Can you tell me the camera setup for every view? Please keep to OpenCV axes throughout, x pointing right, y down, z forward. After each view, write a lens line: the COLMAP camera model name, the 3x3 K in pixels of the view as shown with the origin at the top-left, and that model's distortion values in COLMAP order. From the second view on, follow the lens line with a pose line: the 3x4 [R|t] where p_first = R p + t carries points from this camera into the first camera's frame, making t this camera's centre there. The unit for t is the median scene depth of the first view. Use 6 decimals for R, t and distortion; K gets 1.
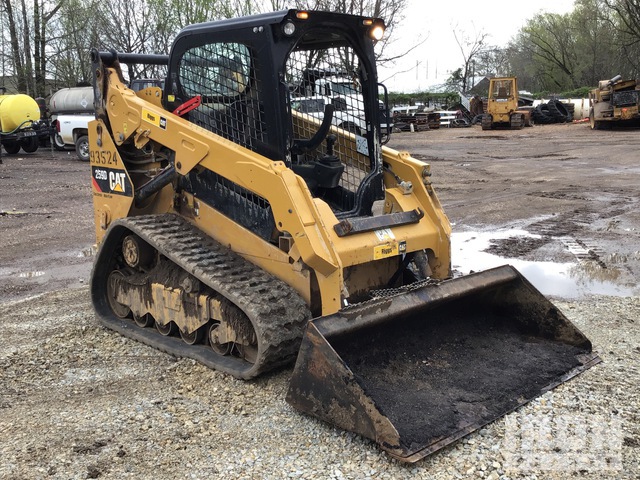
lens RADIAL K [[471.5, 0, 319.2], [0, 471.5, 240.0], [0, 0, 1]] dist [0.005763, -0.018550]
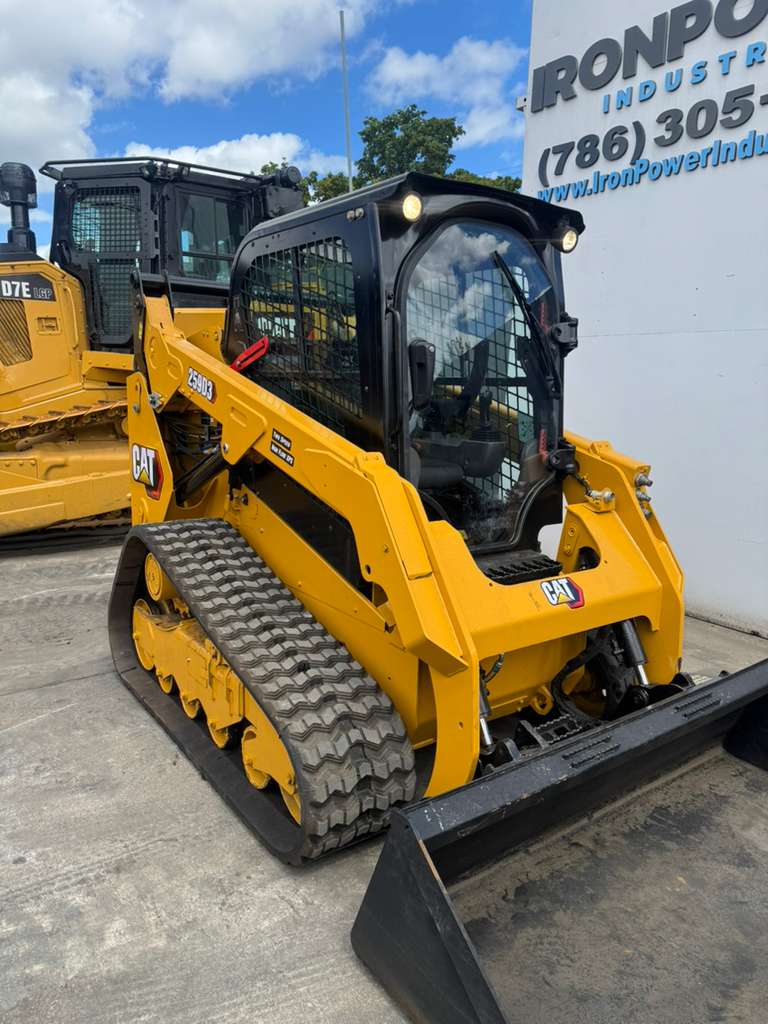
lens RADIAL K [[418.5, 0, 385.9], [0, 418.5, 510.3], [0, 0, 1]] dist [-0.001099, -0.000032]
pose [[0.984406, 0.068090, -0.162200, 0.011124], [-0.061805, 0.997140, 0.043489, -0.116140], [0.164697, -0.032786, 0.985799, 0.491950]]
